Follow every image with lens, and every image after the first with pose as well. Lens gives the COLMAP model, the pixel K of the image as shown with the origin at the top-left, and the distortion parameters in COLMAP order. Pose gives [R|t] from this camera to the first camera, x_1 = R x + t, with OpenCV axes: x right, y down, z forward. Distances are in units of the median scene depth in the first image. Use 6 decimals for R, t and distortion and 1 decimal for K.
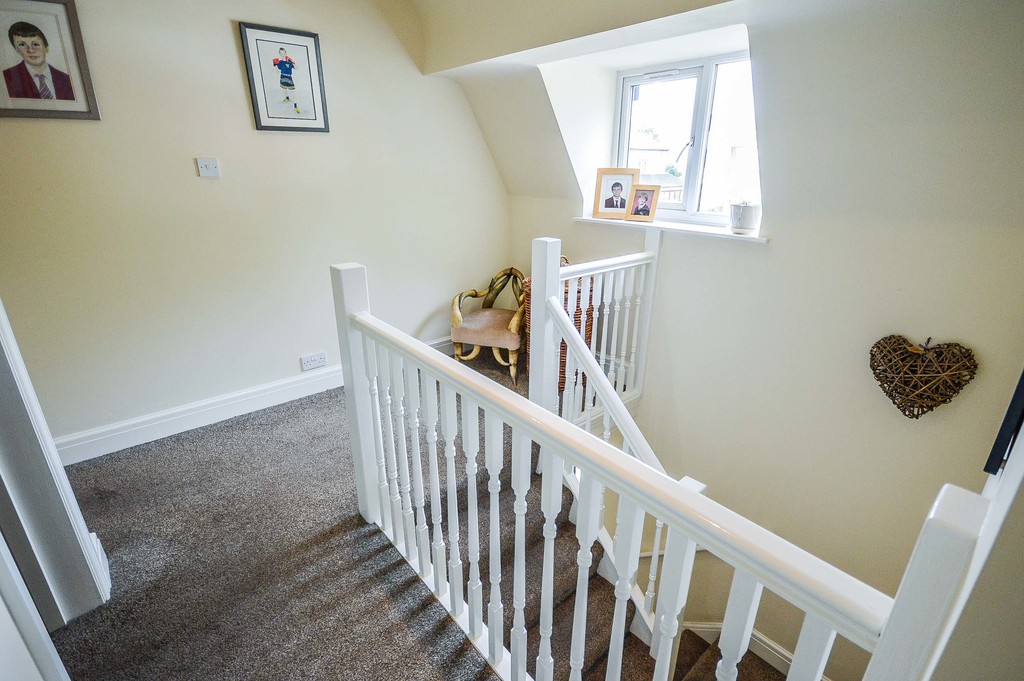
lens RADIAL K [[486.8, 0, 512.0], [0, 486.8, 340.5], [0, 0, 1]] dist [0.025118, -0.020460]
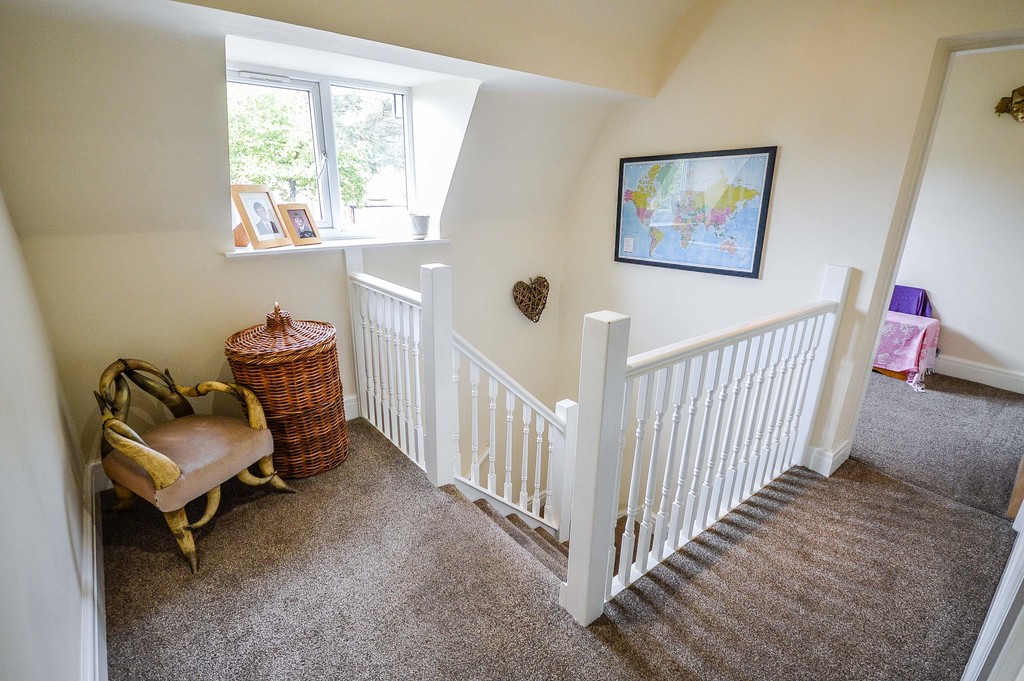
lens RADIAL K [[486.8, 0, 512.0], [0, 486.8, 340.5], [0, 0, 1]] dist [0.025118, -0.020460]
pose [[0.037780, -0.311253, 0.949576, -0.703293], [0.328624, 0.901270, 0.282344, -0.246383], [-0.943705, 0.301387, 0.136335, 0.665371]]
